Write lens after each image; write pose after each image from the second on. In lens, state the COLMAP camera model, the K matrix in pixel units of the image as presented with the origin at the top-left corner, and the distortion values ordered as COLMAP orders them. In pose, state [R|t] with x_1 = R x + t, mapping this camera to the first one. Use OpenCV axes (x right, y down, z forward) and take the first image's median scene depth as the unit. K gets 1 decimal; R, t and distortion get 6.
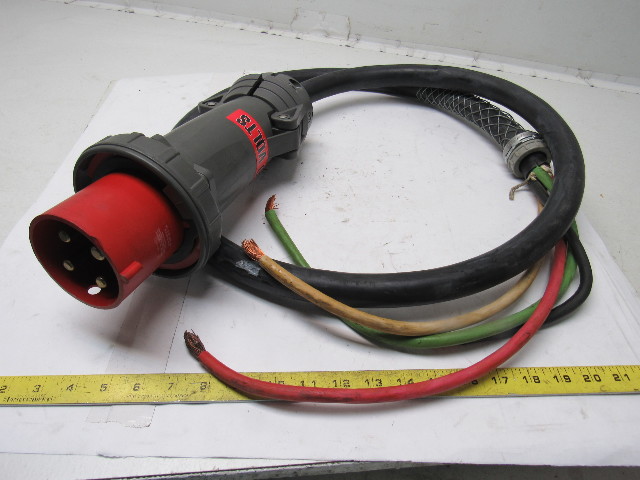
lens RADIAL K [[453.8, 0, 320.0], [0, 453.8, 240.0], [0, 0, 1]] dist [-0.012149, -0.002865]
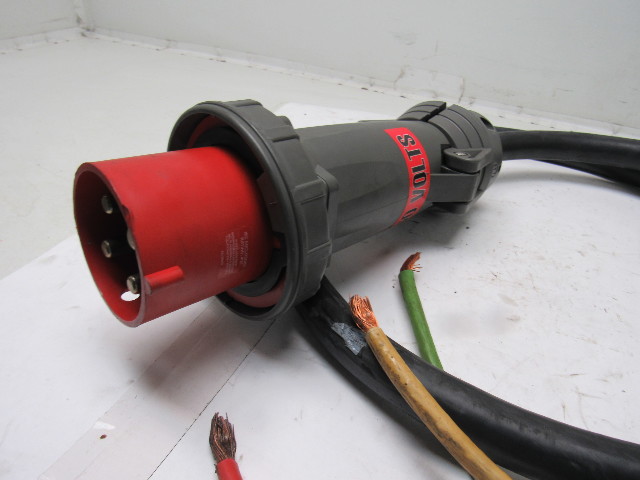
lens RADIAL K [[453.8, 0, 320.0], [0, 453.8, 240.0], [0, 0, 1]] dist [-0.012149, -0.002865]
pose [[0.911304, 0.254877, -0.323361, -0.018442], [-0.308550, 0.942763, -0.126466, 0.021299], [0.272620, 0.215023, 0.937787, 0.307582]]
